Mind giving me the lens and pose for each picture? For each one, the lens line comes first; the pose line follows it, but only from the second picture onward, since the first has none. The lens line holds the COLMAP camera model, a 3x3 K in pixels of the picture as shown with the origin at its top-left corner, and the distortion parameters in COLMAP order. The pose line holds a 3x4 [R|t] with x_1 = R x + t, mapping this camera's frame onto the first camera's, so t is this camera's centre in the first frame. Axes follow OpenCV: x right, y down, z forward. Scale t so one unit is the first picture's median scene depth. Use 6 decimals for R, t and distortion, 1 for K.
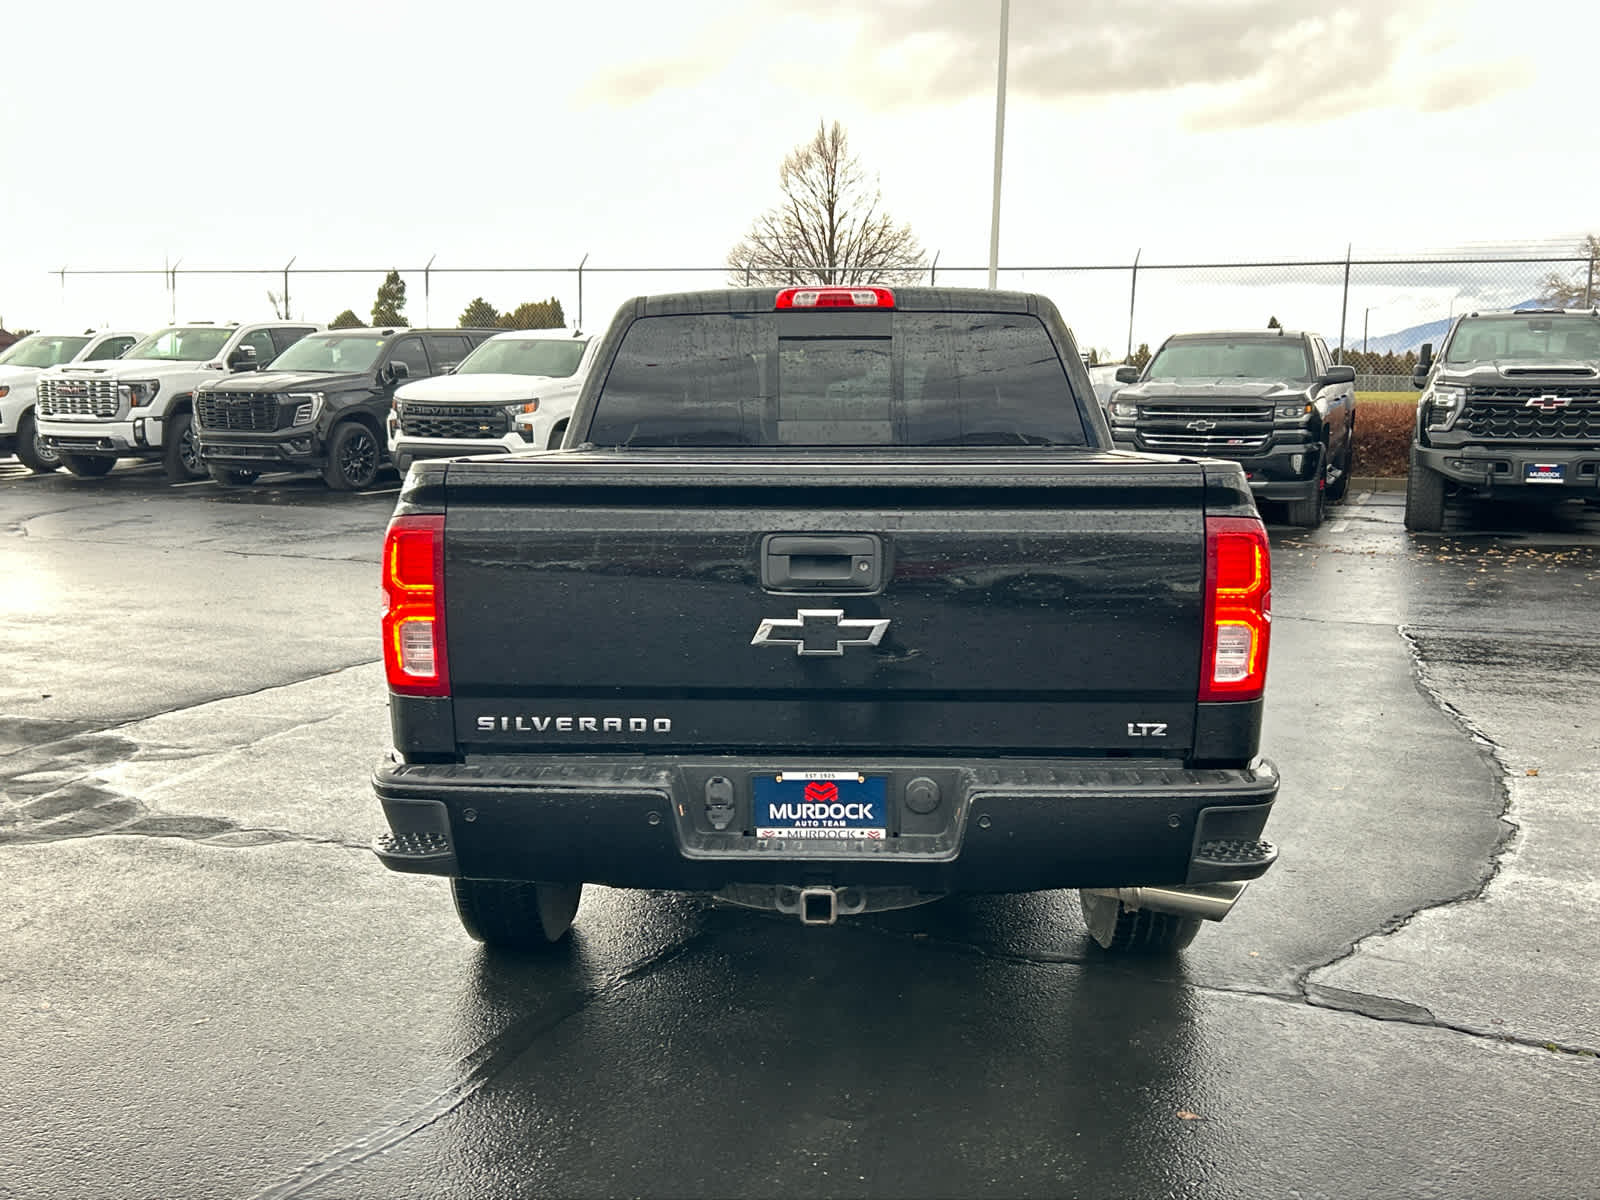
lens RADIAL K [[1670.7, 0, 758.0], [0, 1670.7, 616.2], [0, 0, 1]] dist [0.157369, -0.215117]
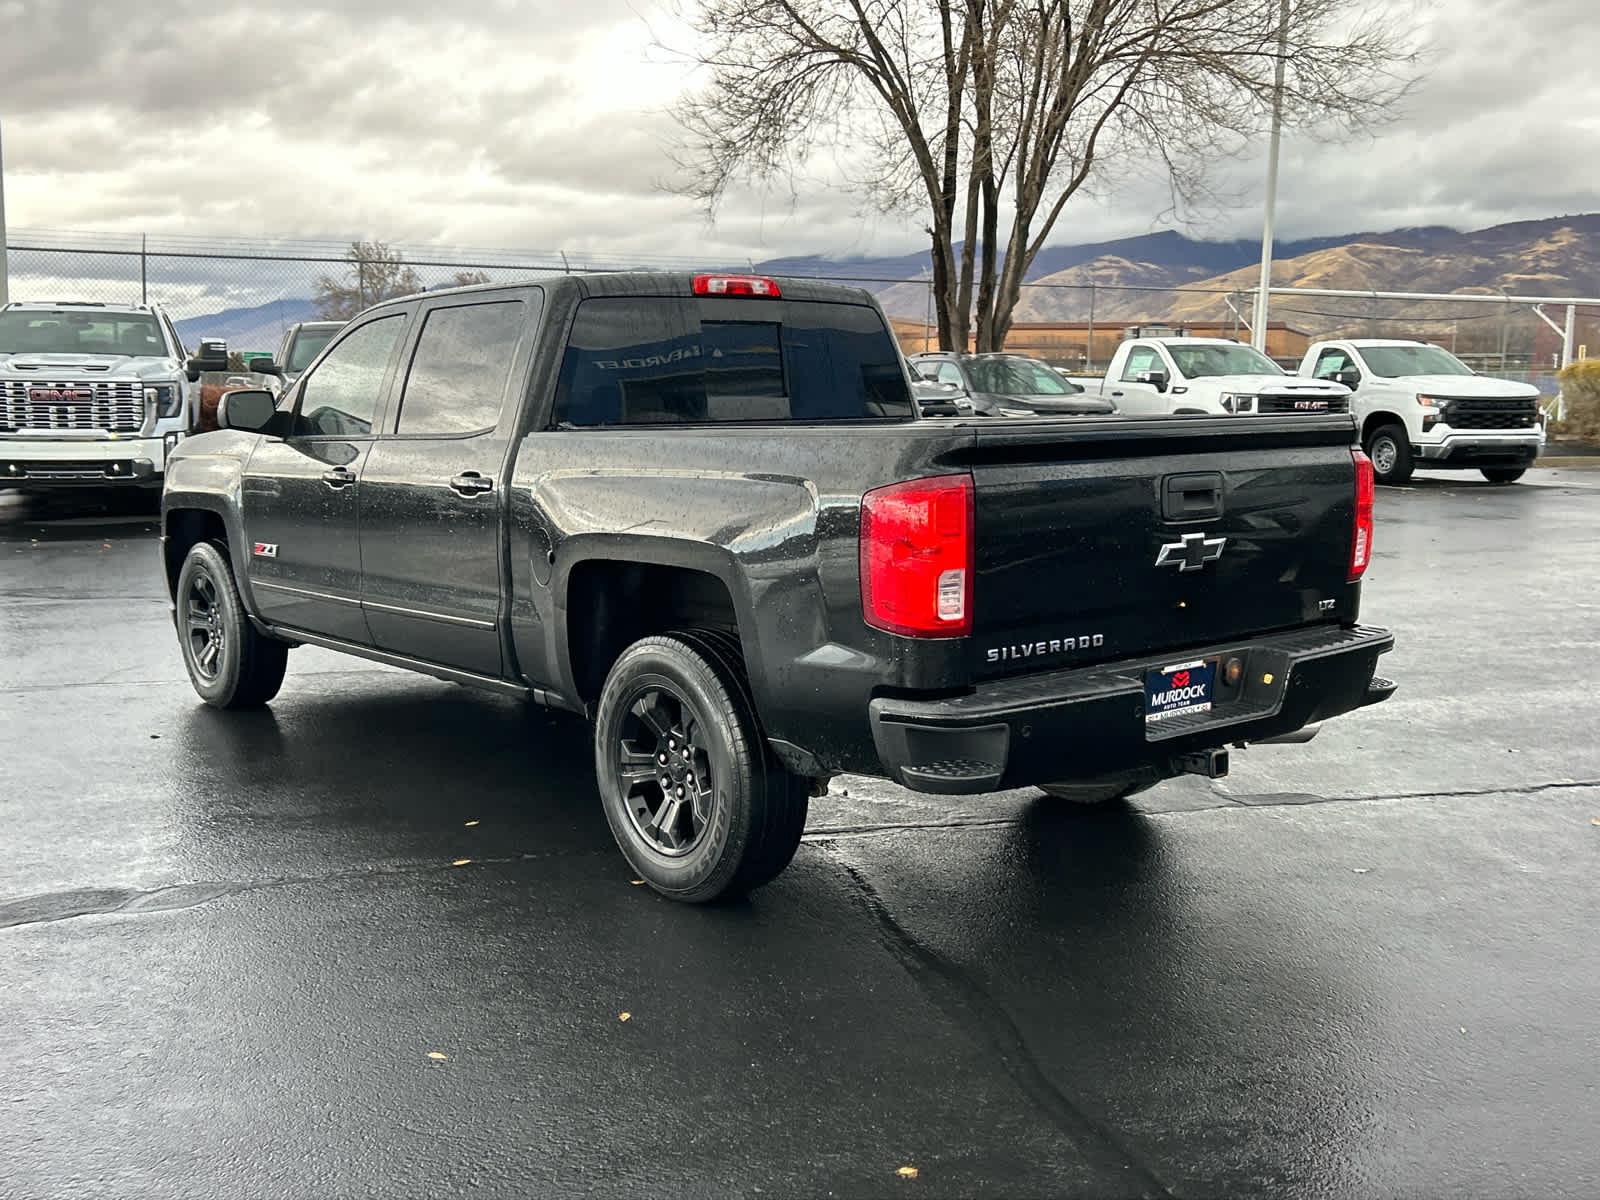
lens RADIAL K [[1723.1, 0, 782.9], [0, 1723.1, 602.2], [0, 0, 1]] dist [0.123615, -0.252556]
pose [[0.740986, -0.090002, 0.665461, -1.049337], [0.096412, 0.994969, 0.027213, -0.017588], [-0.664563, 0.043994, 0.745936, 0.219078]]
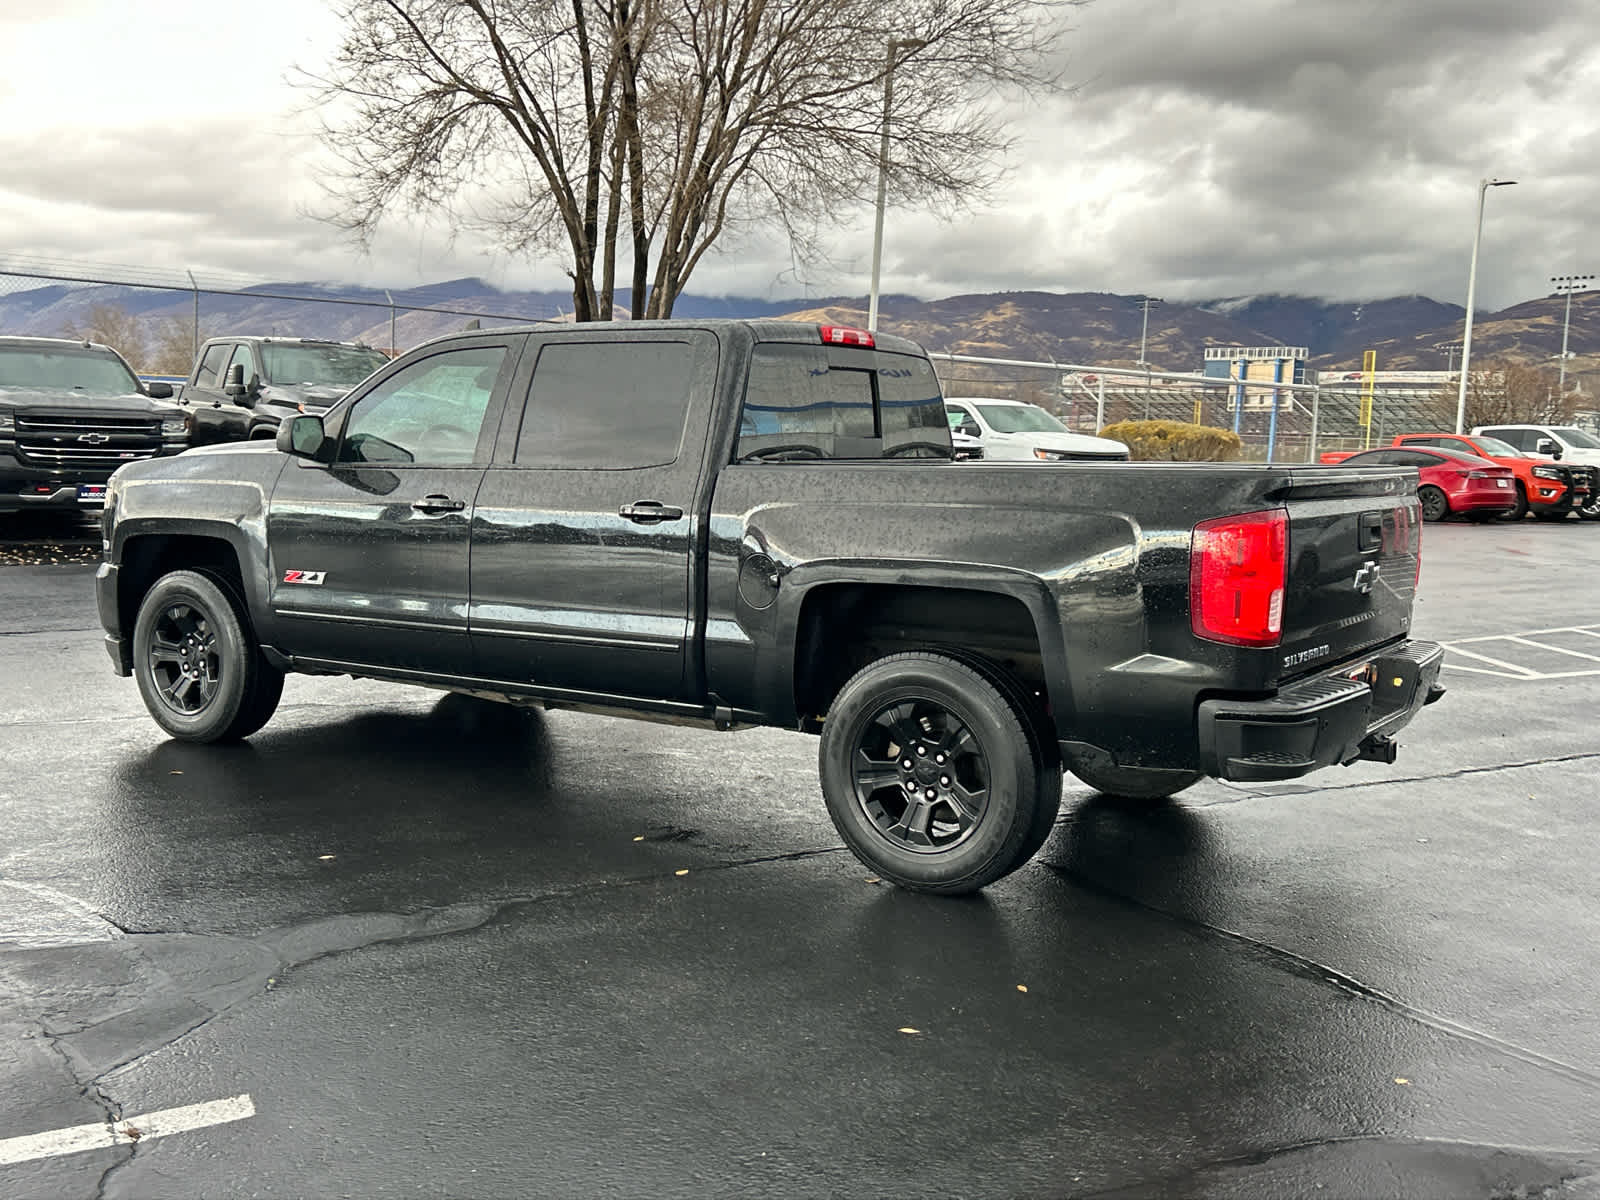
lens RADIAL K [[1712.5, 0, 800.0], [0, 1712.5, 600.0], [0, 0, 1]] dist [0.136048, -0.268806]
pose [[0.493338, -0.074894, 0.866607, -1.566762], [0.091796, 0.995206, 0.033750, -0.069236], [-0.864980, 0.062900, 0.497848, 0.643772]]
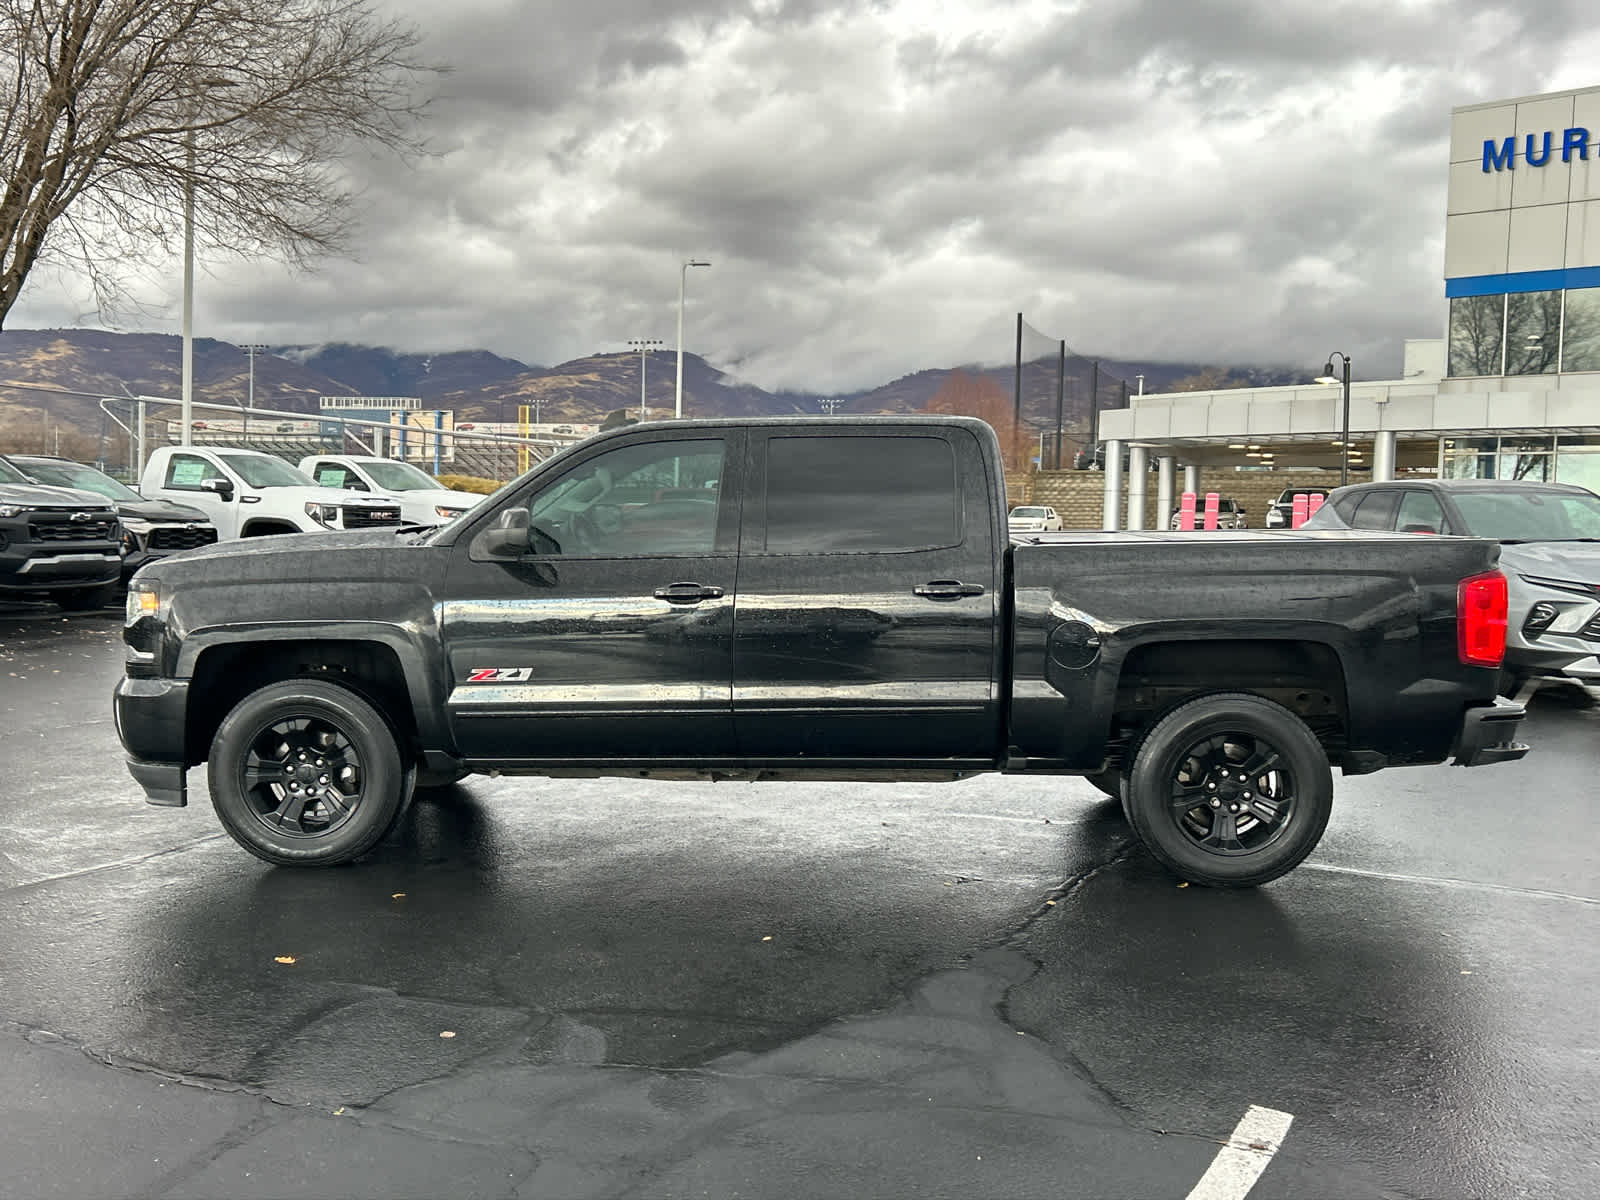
lens RADIAL K [[1708.8, 0, 847.8], [0, 1708.8, 604.9], [0, 0, 1]] dist [0.121048, -0.225977]
pose [[-0.070096, -0.067714, 0.995239, -2.027606], [0.122581, 0.989547, 0.075960, -0.249273], [-0.989980, 0.127322, -0.061063, 1.815692]]
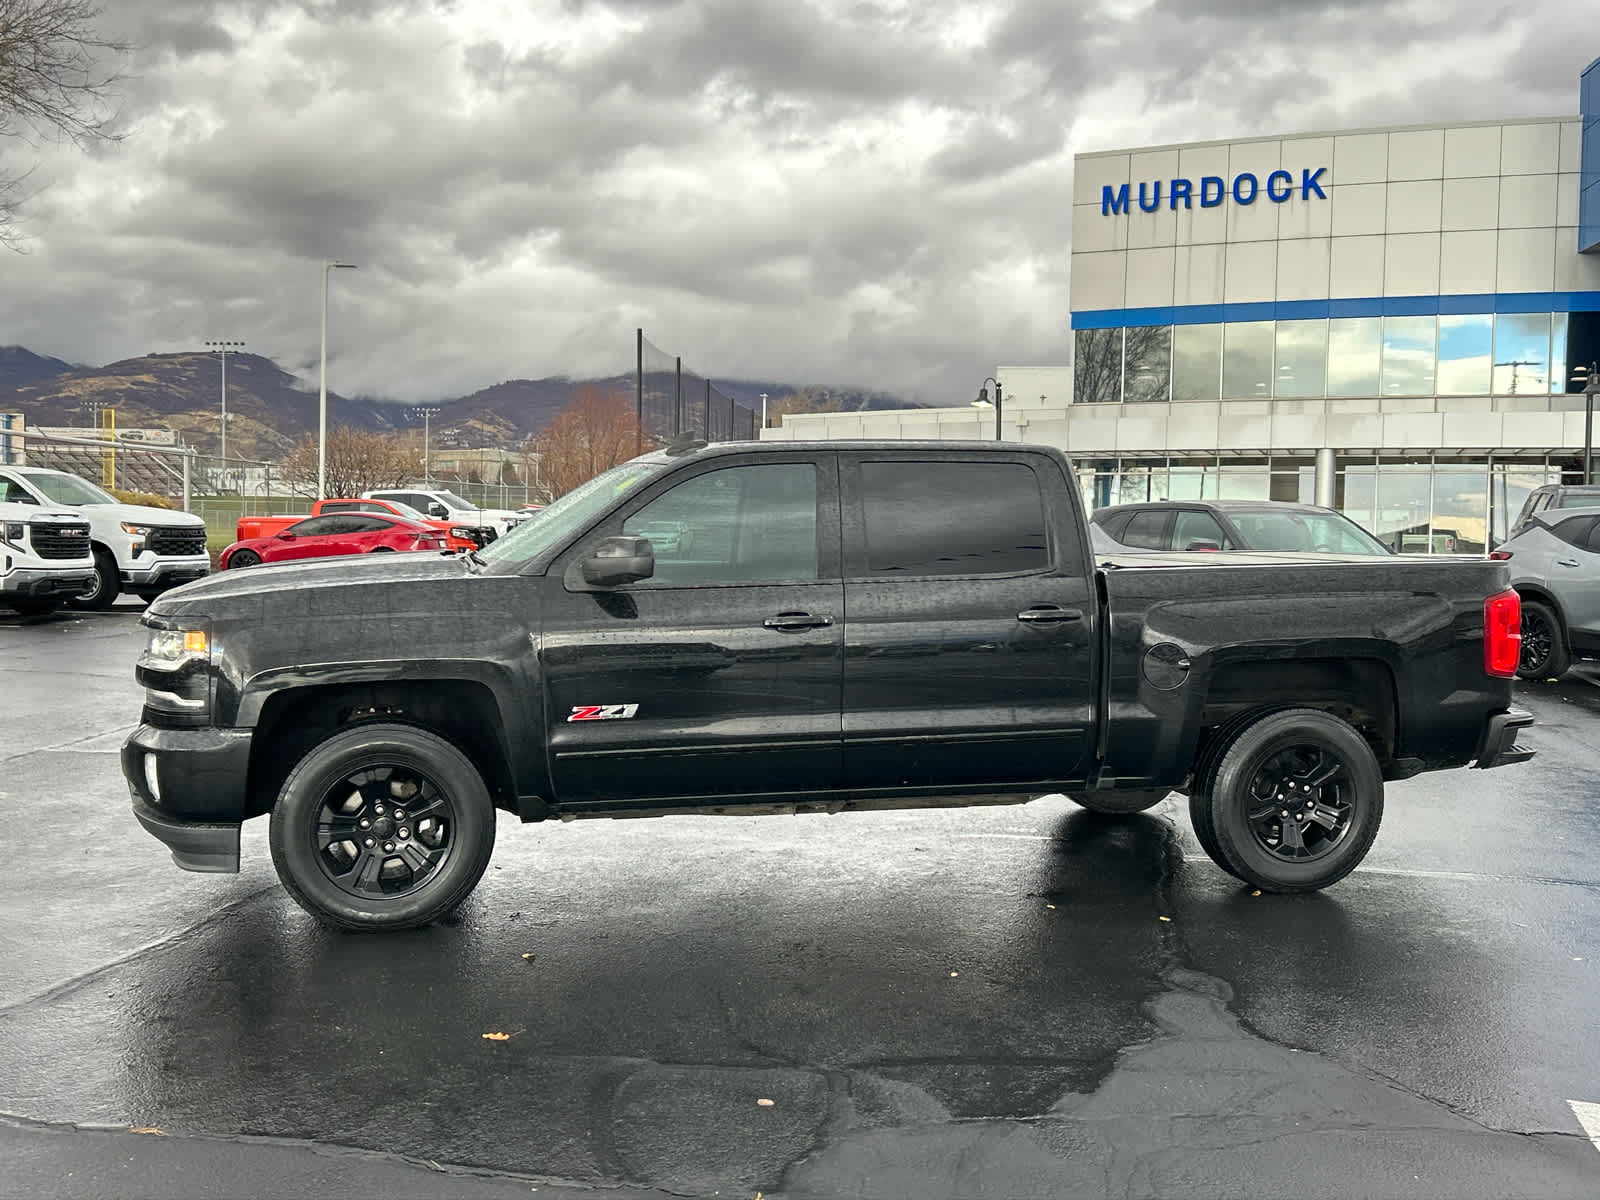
lens RADIAL K [[1685.4, 0, 889.2], [0, 1685.4, 604.6], [0, 0, 1]] dist [0.125740, -0.239019]
pose [[-0.341054, -0.058413, 0.938227, -1.862114], [0.112288, 0.988390, 0.102354, -0.330567], [-0.933313, 0.140260, -0.330535, 2.363972]]
